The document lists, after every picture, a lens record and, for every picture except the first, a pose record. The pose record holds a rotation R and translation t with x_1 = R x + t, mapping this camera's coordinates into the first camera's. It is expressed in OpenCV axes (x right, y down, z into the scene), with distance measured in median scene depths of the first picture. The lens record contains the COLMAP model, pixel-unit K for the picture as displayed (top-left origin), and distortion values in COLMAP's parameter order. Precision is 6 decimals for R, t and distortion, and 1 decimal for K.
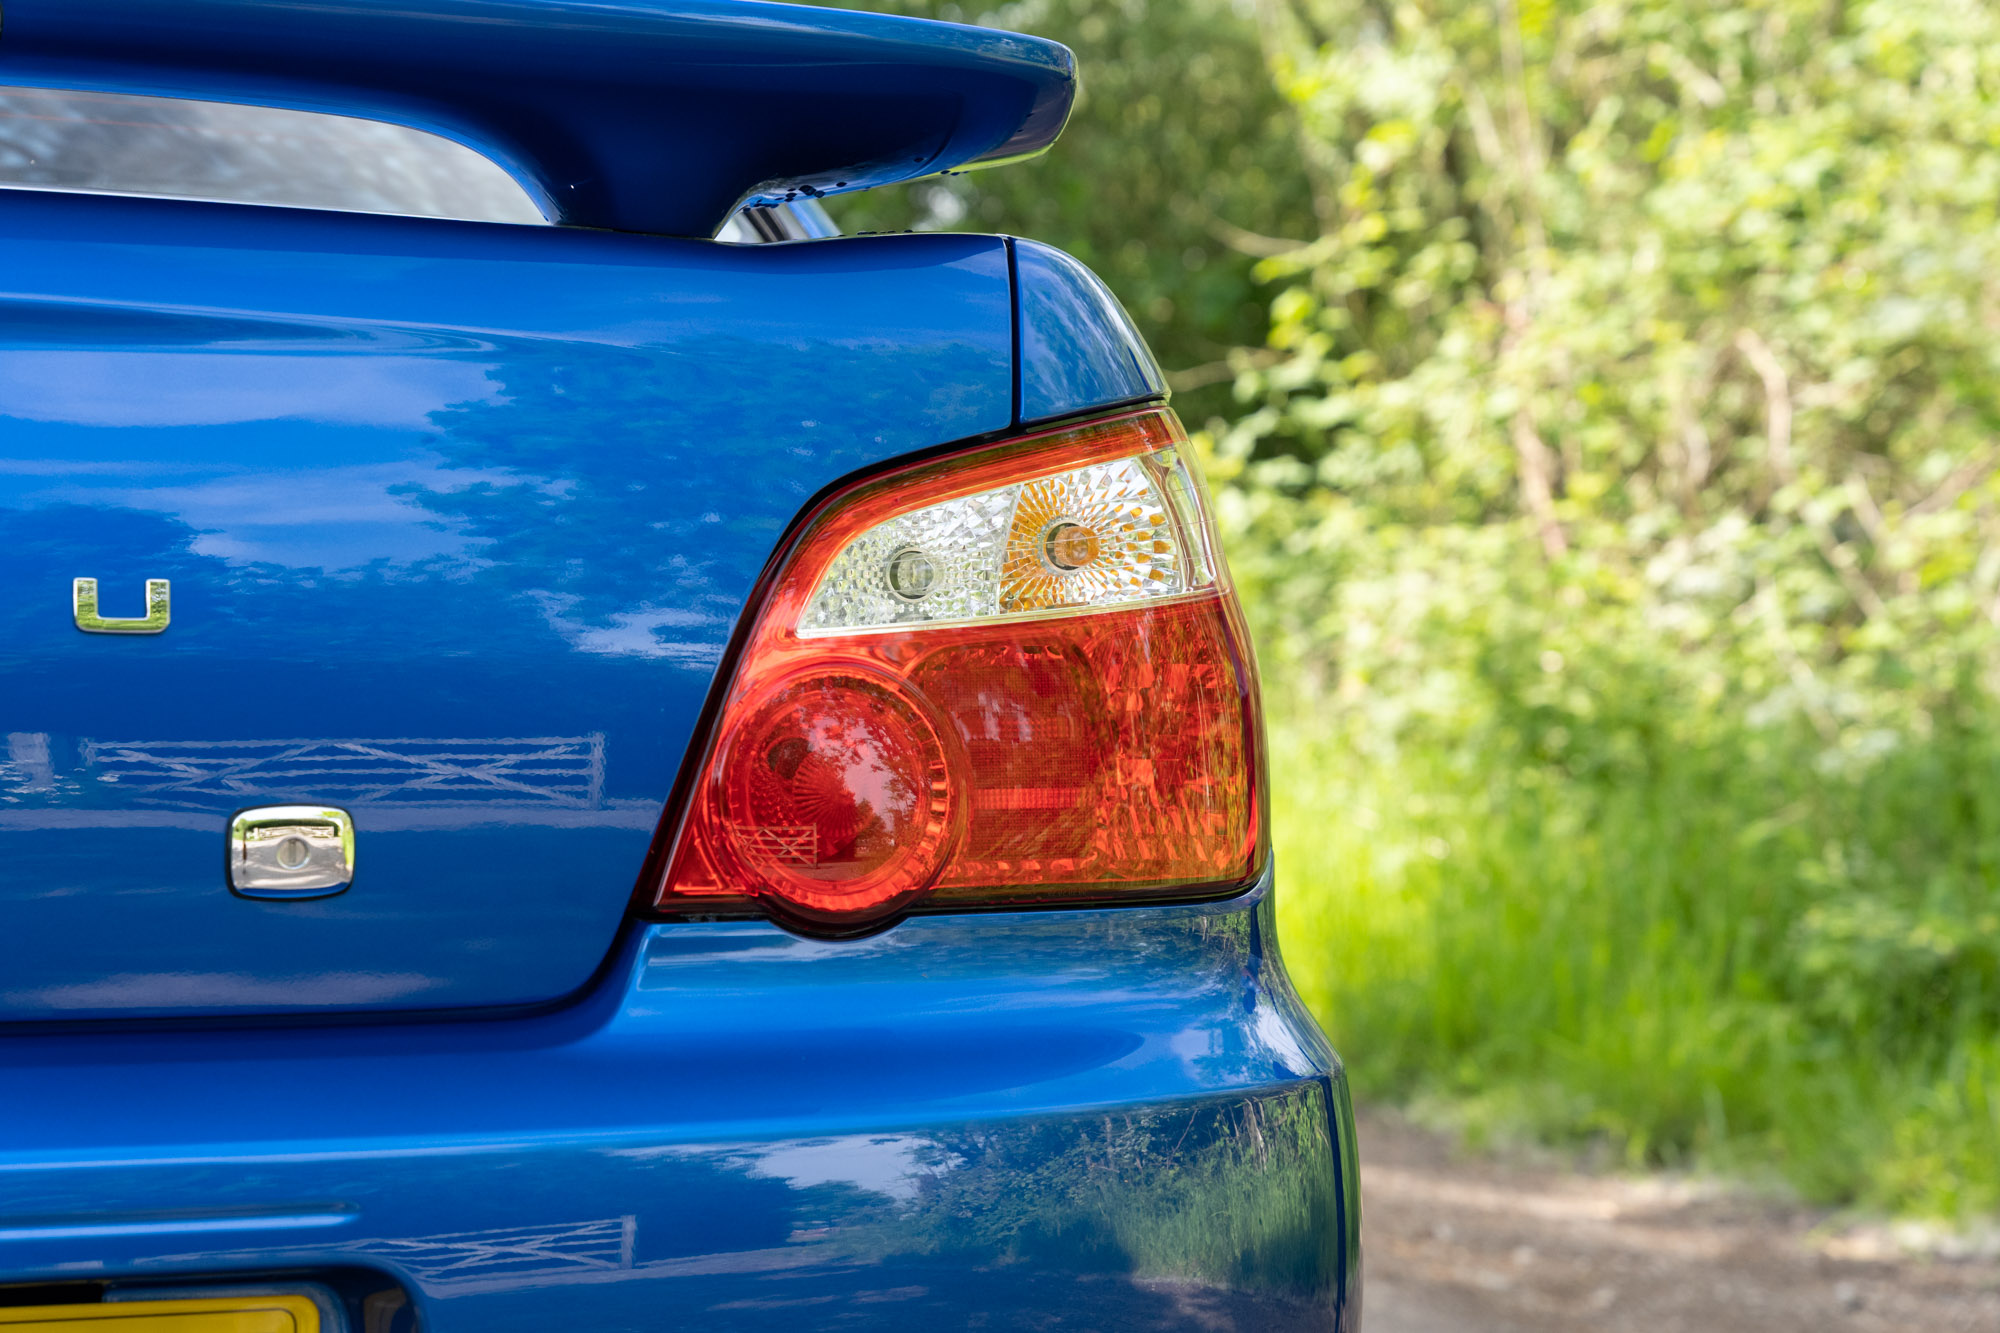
lens RADIAL K [[3950.8, 0, 1000.0], [0, 3950.8, 666.5], [0, 0, 1]] dist [0.044106, 0.035952]
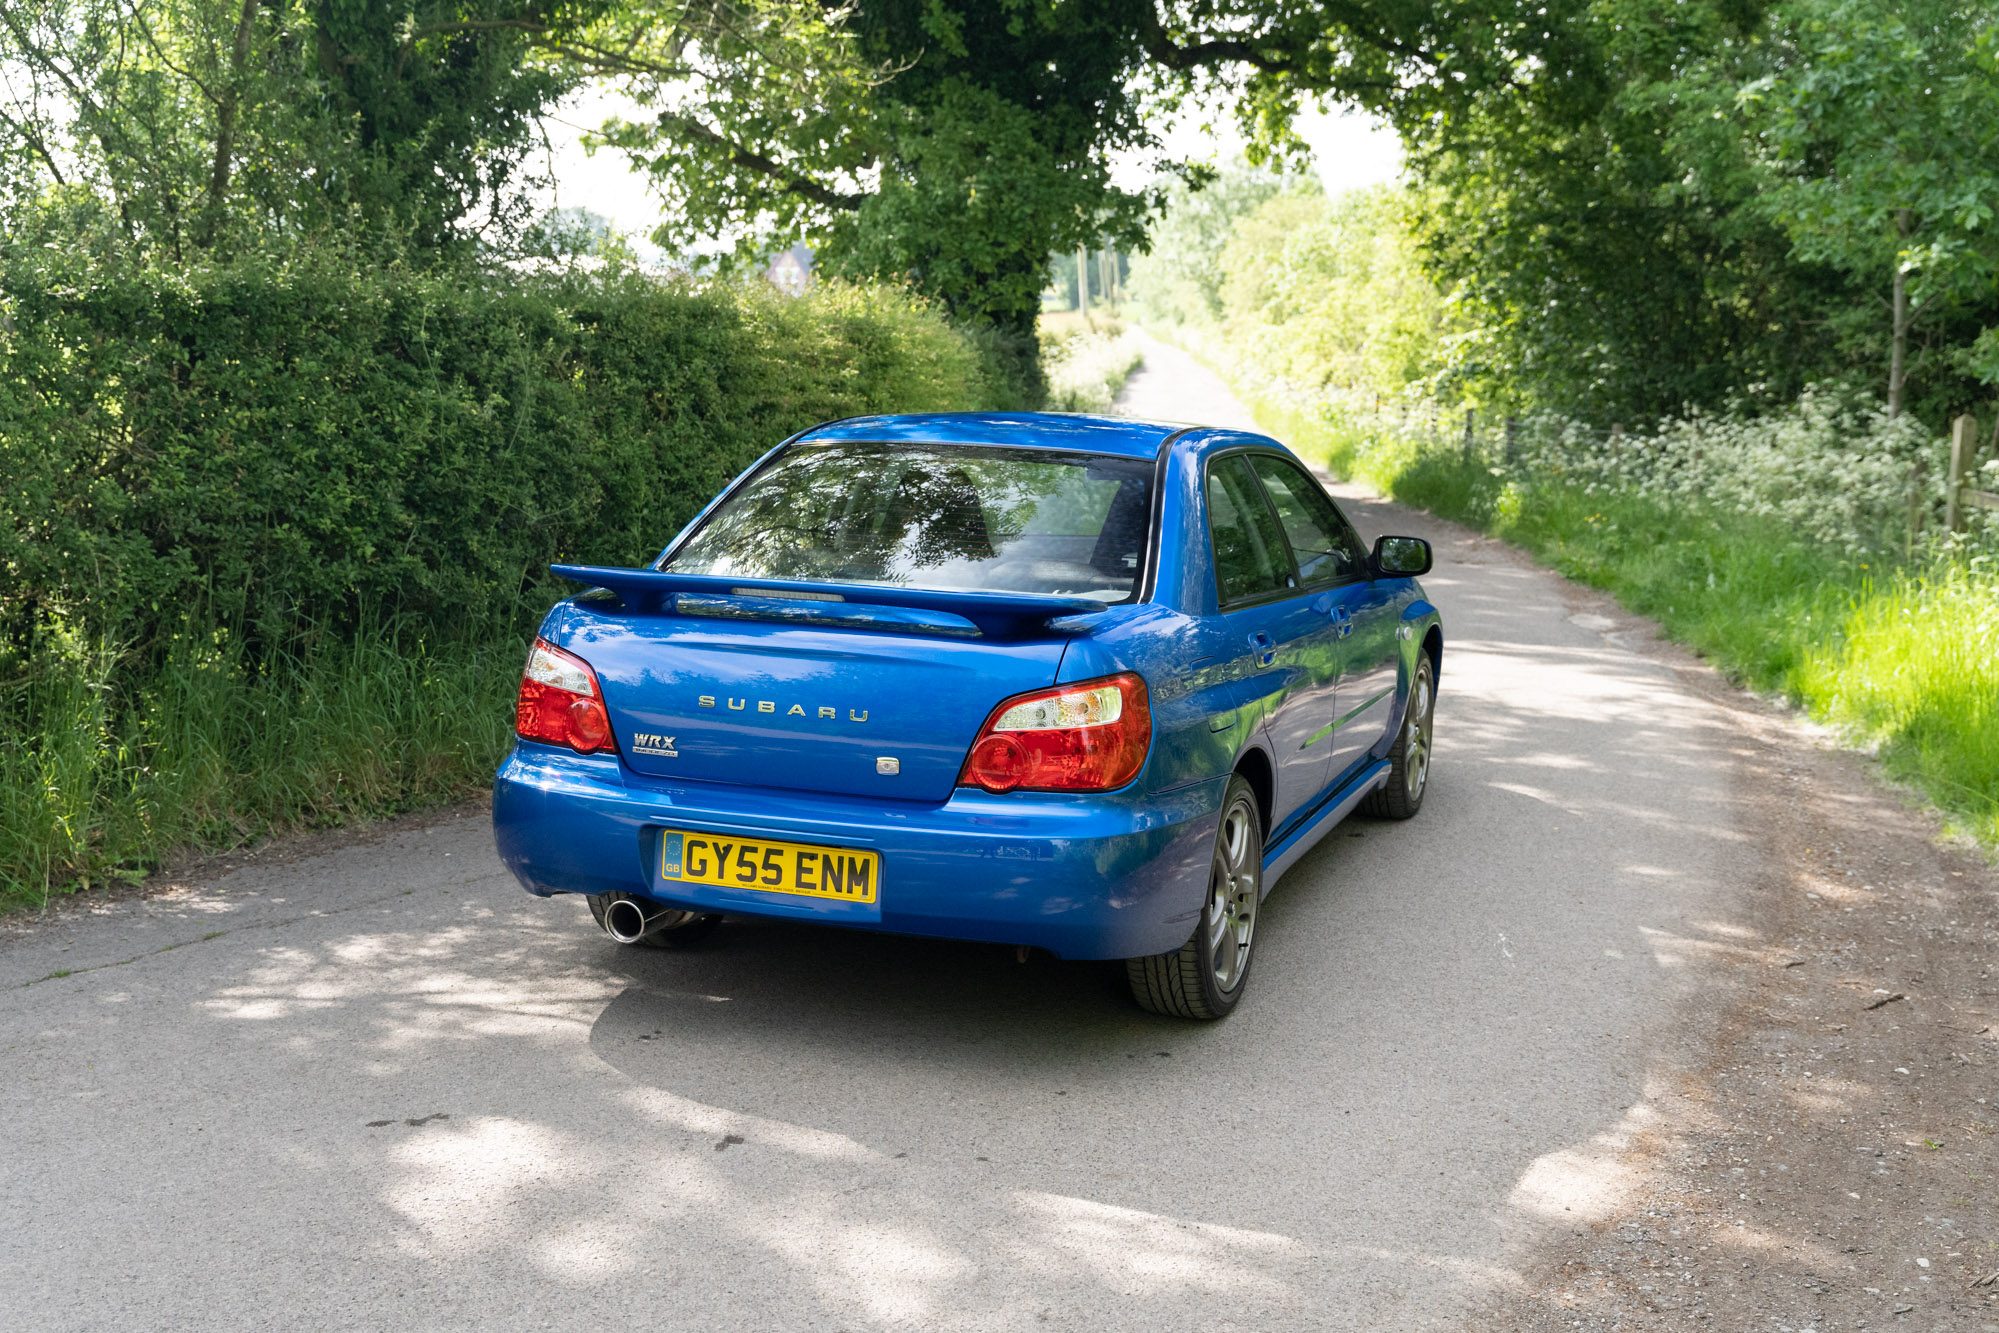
lens RADIAL K [[2303.0, 0, 999.1], [0, 2303.0, 662.2], [0, 0, 1]] dist [0.005194, 0.000252]
pose [[0.789481, 0.097080, -0.606049, 0.337355], [-0.024088, 0.991552, 0.127453, -0.091659], [0.613302, -0.086023, 0.785150, -0.239942]]
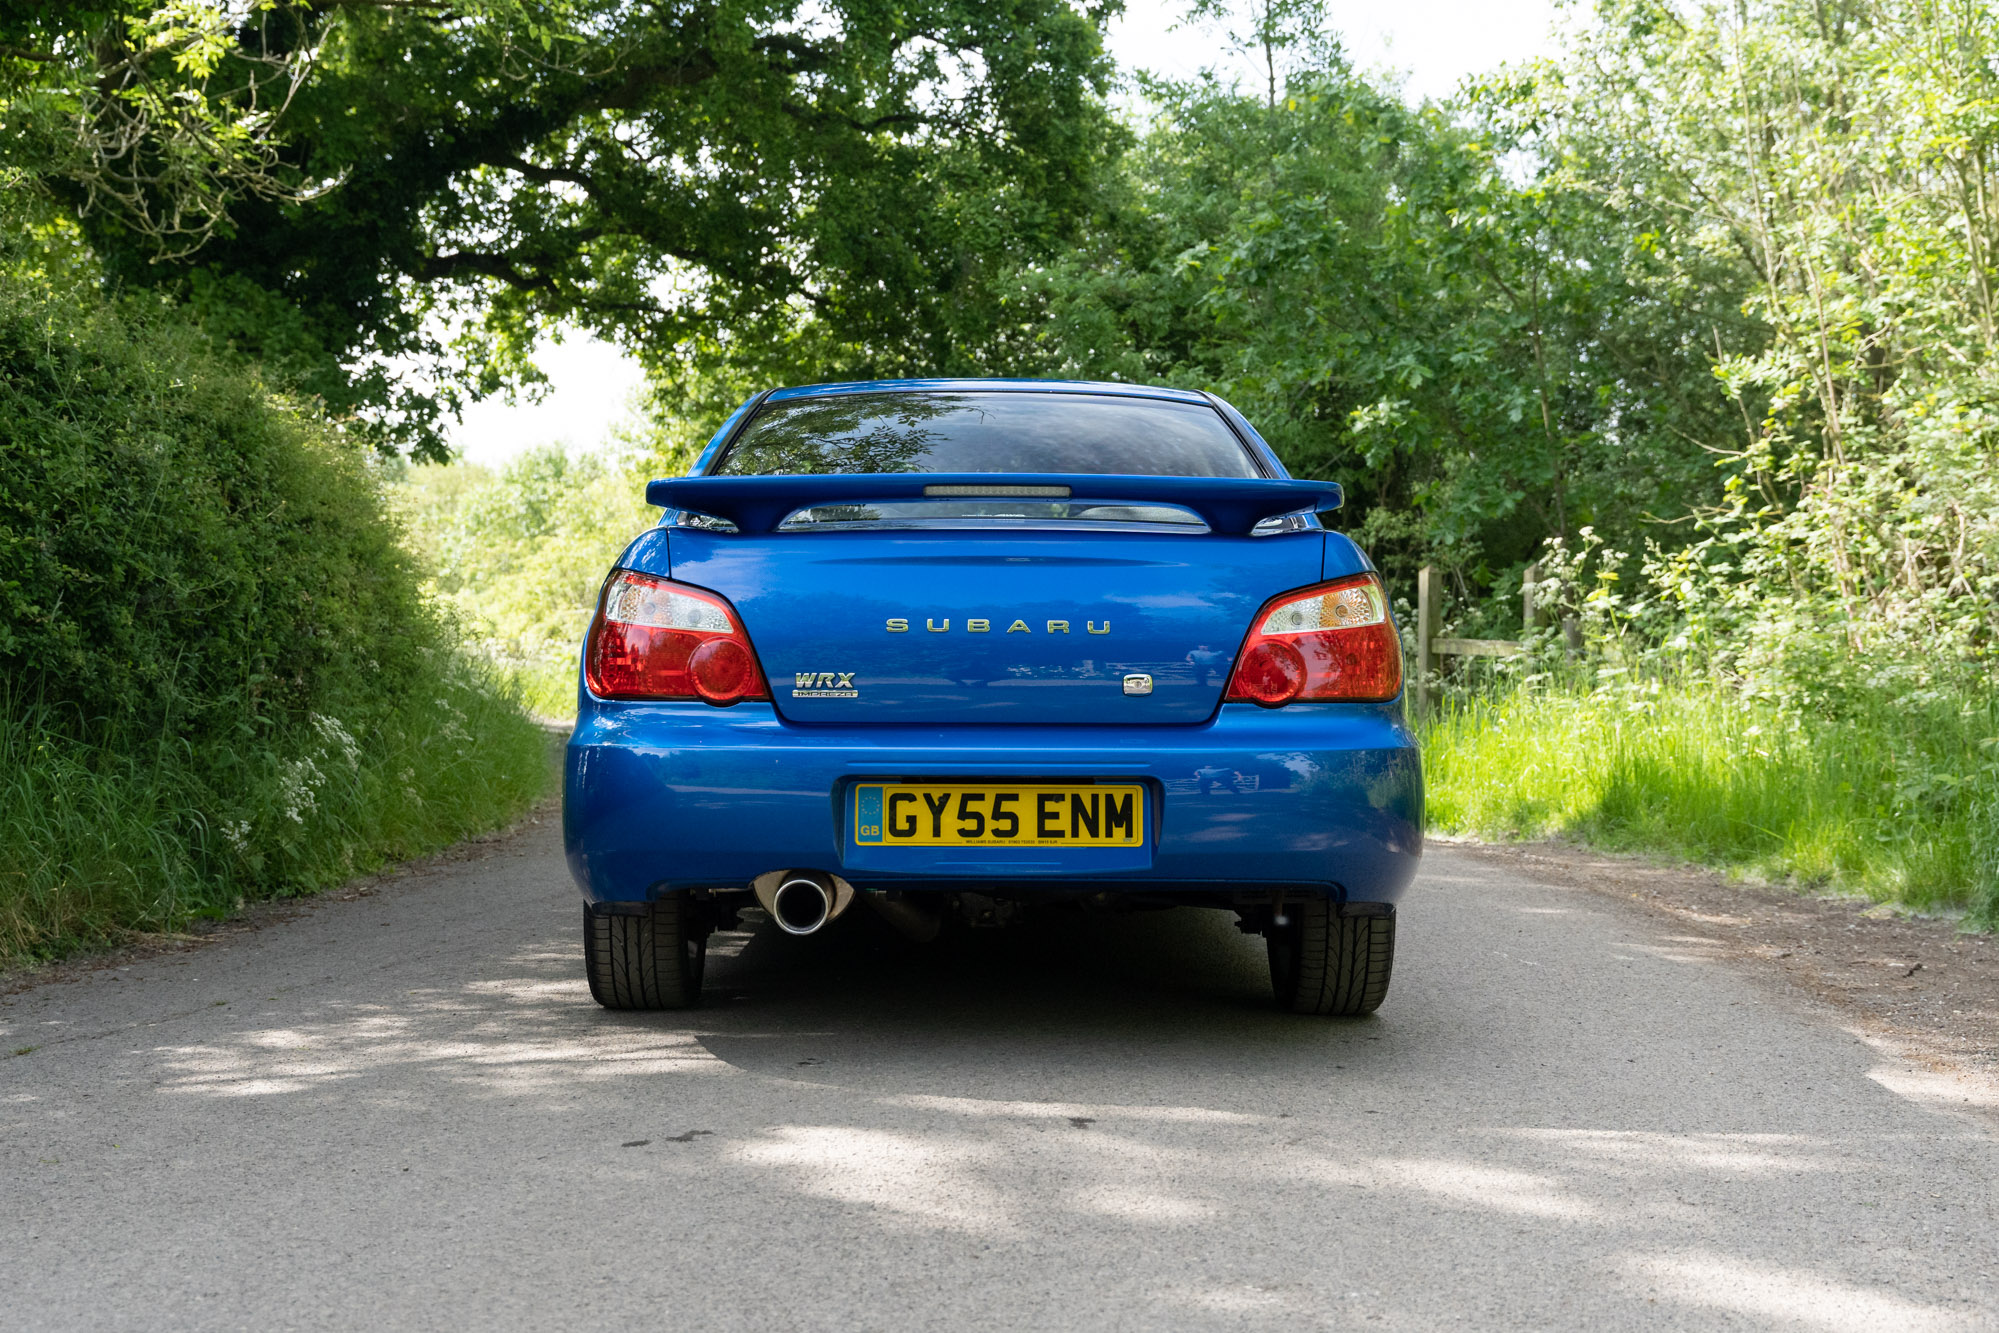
lens RADIAL K [[2502.5, 0, 1001.4], [0, 2502.5, 610.9], [0, 0, 1]] dist [0.001211, 0.002853]
pose [[0.959439, -0.009444, -0.281758, 0.087585], [0.001203, 0.999567, -0.029407, 0.009159], [0.281914, 0.027876, 0.959035, -0.324082]]
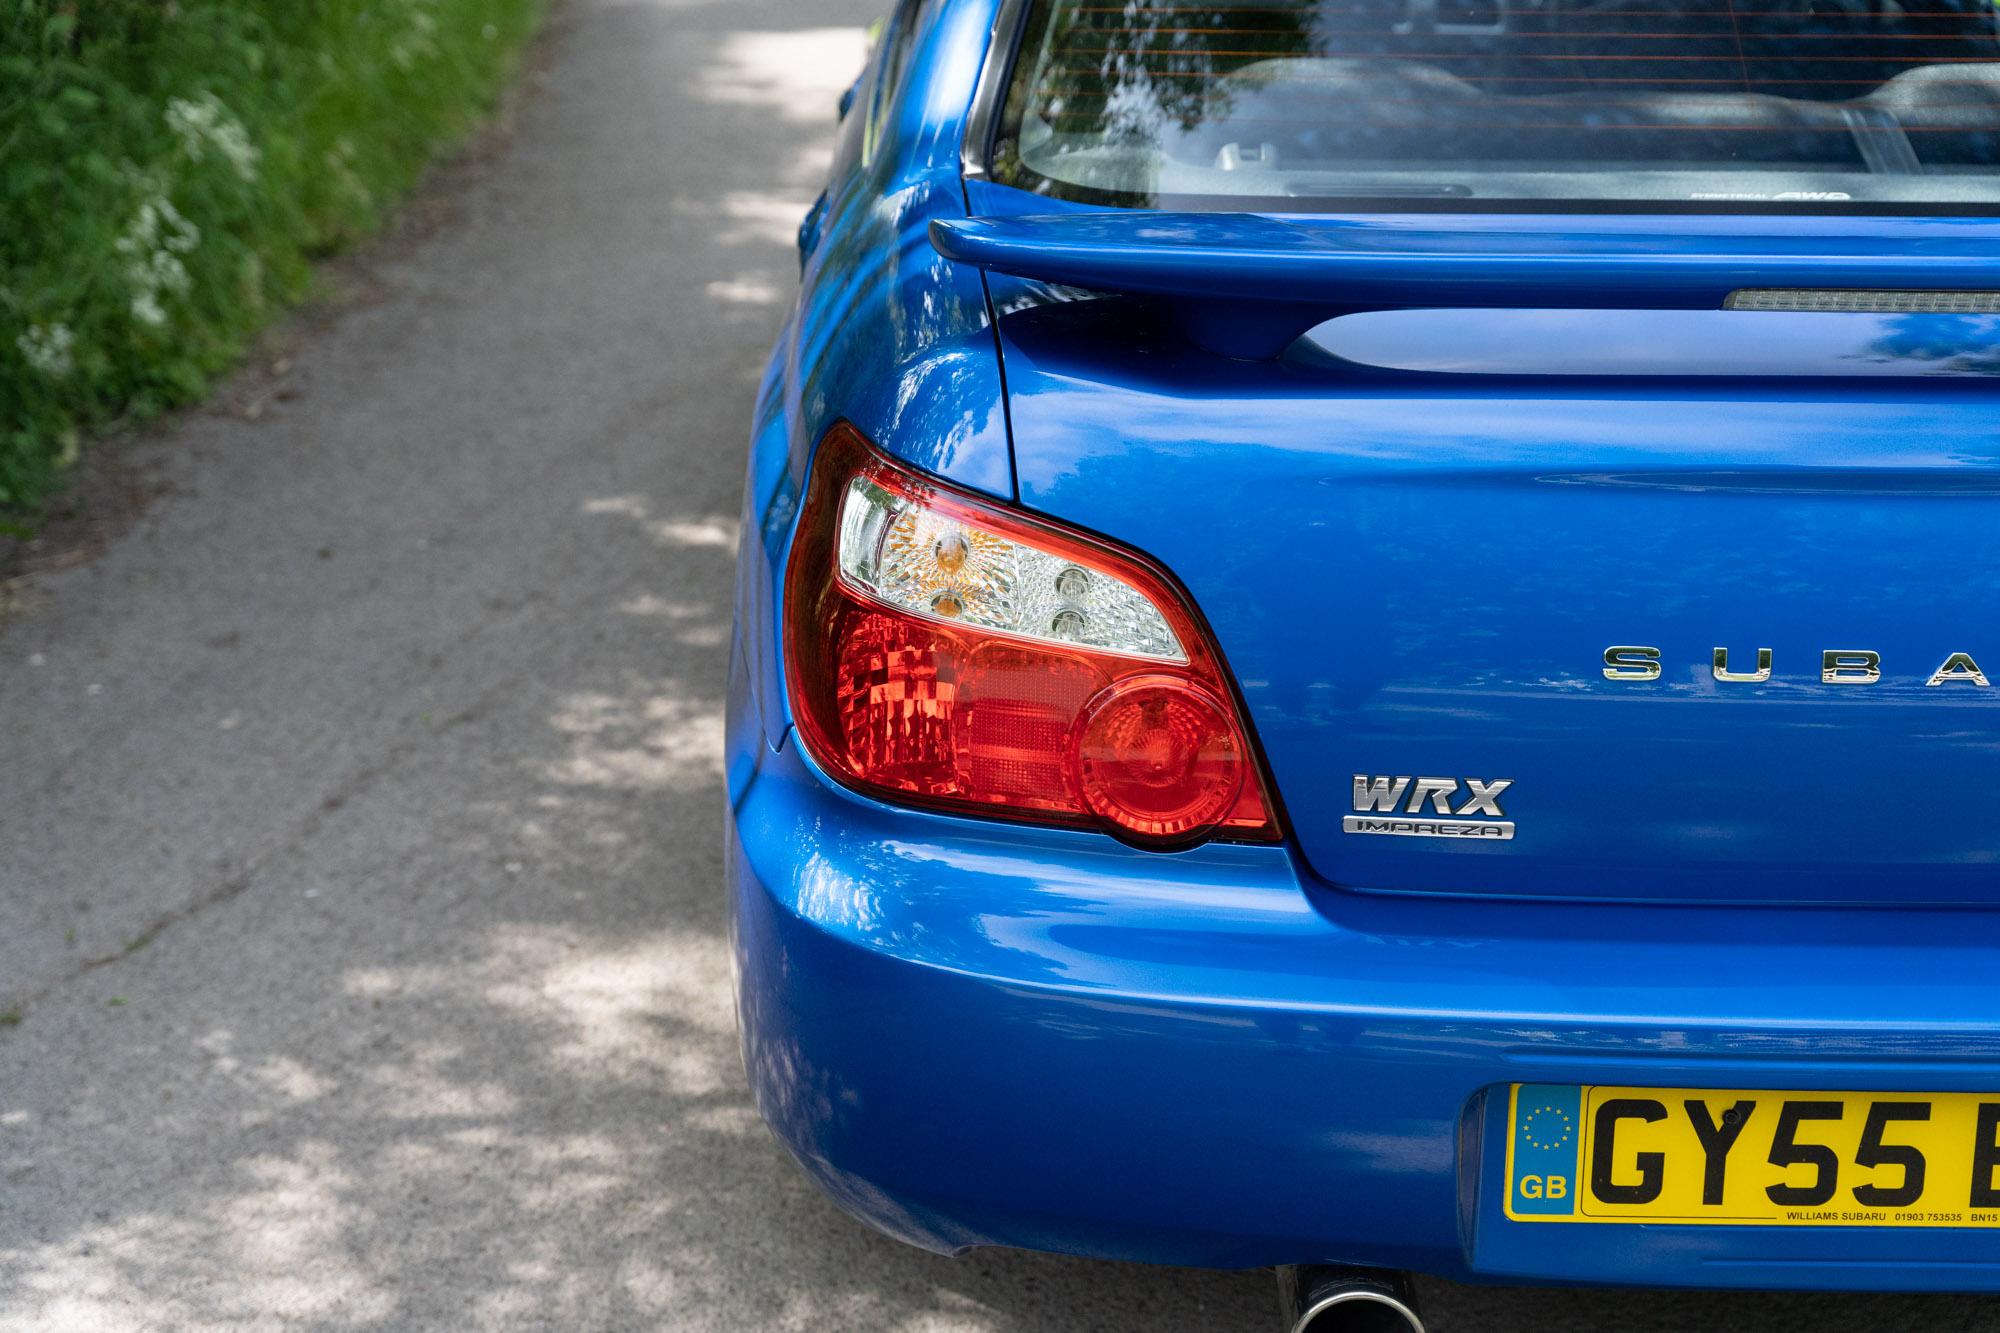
lens RADIAL K [[3018.2, 0, 1000.0], [0, 3018.2, 666.5], [0, 0, 1]] dist [0.018482, 0.027822]
pose [[0.952138, 0.106872, -0.286377, -0.063354], [-0.003940, 0.941100, 0.338106, -0.084662], [0.305643, -0.320795, 0.896478, -0.049563]]
